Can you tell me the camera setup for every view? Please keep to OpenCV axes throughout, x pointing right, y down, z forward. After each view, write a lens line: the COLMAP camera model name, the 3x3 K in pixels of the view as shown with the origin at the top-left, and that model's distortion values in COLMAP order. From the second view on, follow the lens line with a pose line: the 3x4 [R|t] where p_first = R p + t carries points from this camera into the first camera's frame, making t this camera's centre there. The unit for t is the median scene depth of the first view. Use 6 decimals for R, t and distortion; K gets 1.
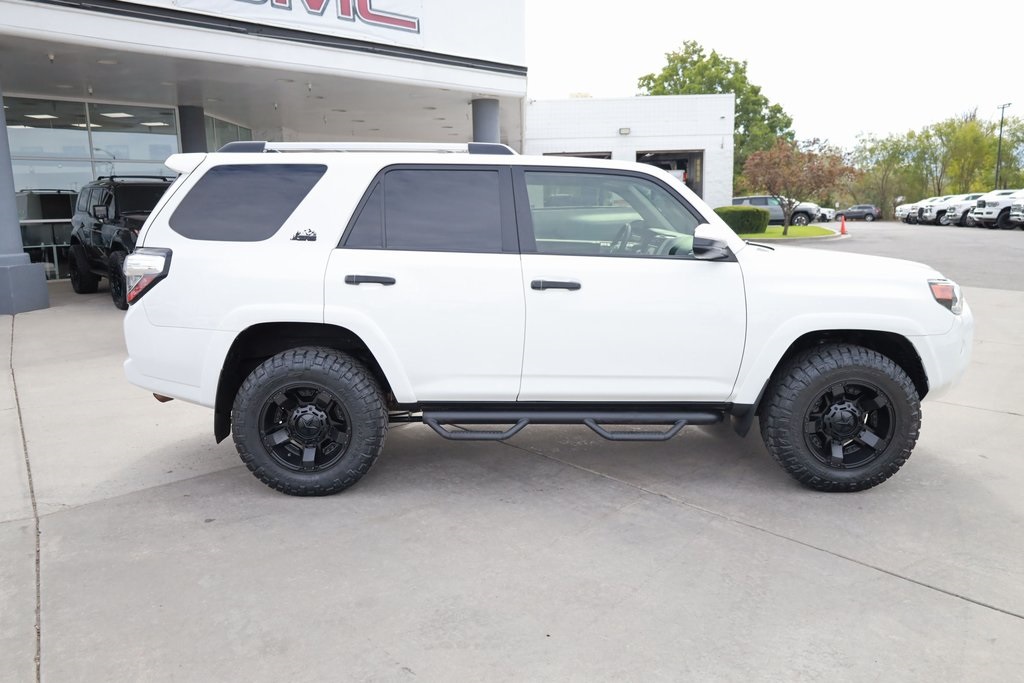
lens RADIAL K [[737.0, 0, 512.0], [0, 737.0, 341.5], [0, 0, 1]] dist [0.002273, -0.007556]
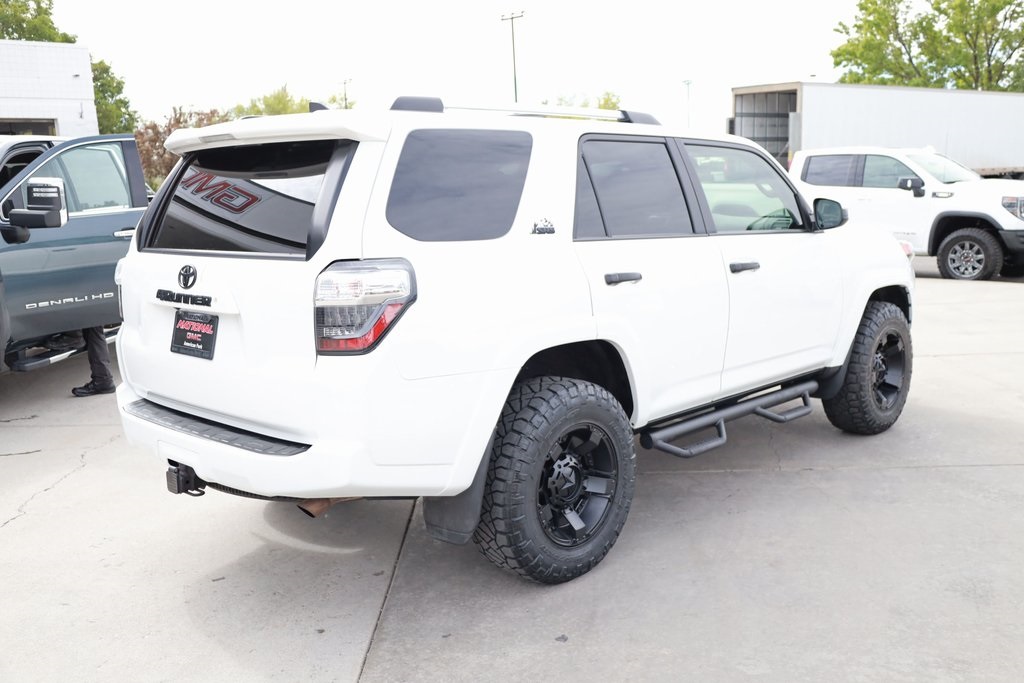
lens RADIAL K [[975.9, 0, 512.0], [0, 975.9, 341.5], [0, 0, 1]] dist [0.006119, -0.002812]
pose [[0.678821, -0.126046, 0.723405, -1.020689], [0.151674, 0.987981, 0.029820, -0.064501], [-0.718469, 0.089479, 0.689780, 0.357068]]
